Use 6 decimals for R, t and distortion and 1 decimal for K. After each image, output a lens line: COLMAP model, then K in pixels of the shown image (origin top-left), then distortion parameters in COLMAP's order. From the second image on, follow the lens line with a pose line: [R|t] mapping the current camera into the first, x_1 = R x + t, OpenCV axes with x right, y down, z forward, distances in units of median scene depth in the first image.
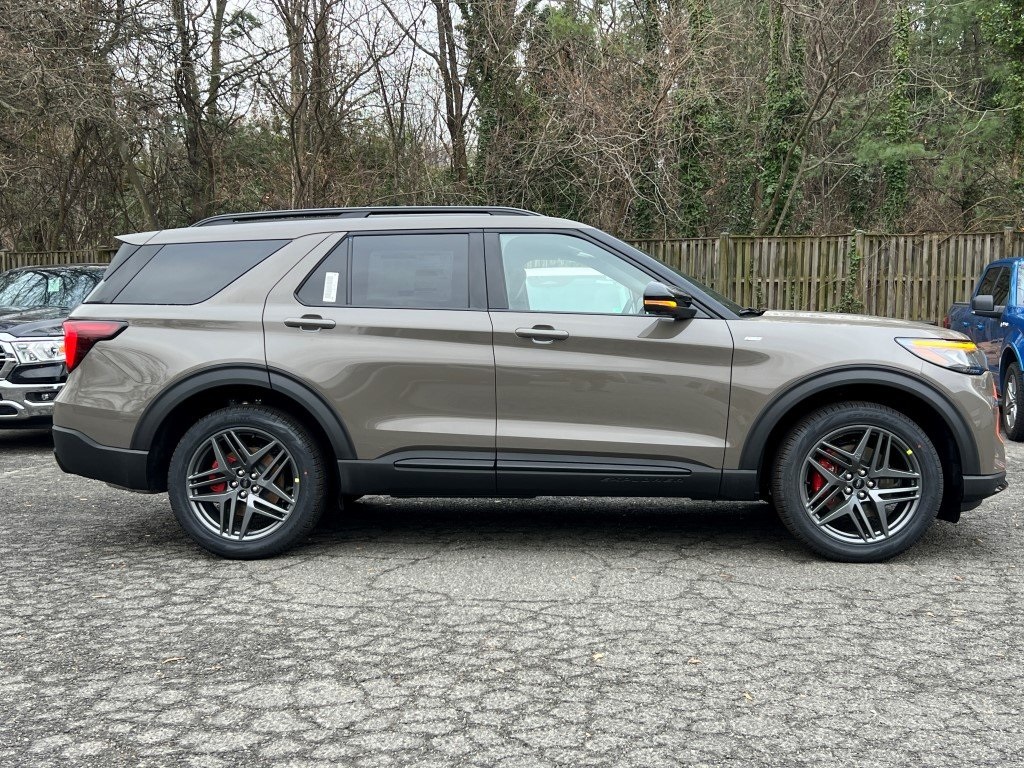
lens RADIAL K [[1117.2, 0, 512.3], [0, 1117.2, 380.2], [0, 0, 1]] dist [0.036118, 0.000000]
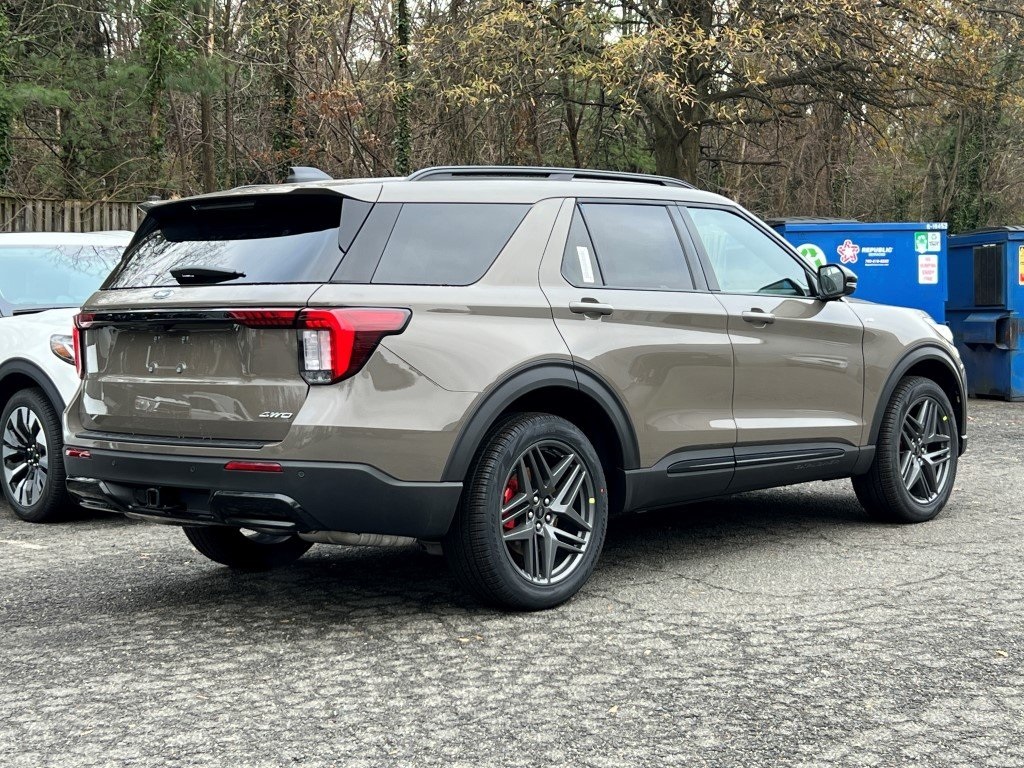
lens RADIAL K [[1622.0, 0, 514.5], [0, 1622.0, 389.9], [0, 0, 1]] dist [0.098571, 0.000000]
pose [[0.631383, -0.047500, 0.774015, -1.133690], [0.054866, 0.998357, 0.016512, -0.013865], [-0.773528, 0.032042, 0.632952, 0.289040]]
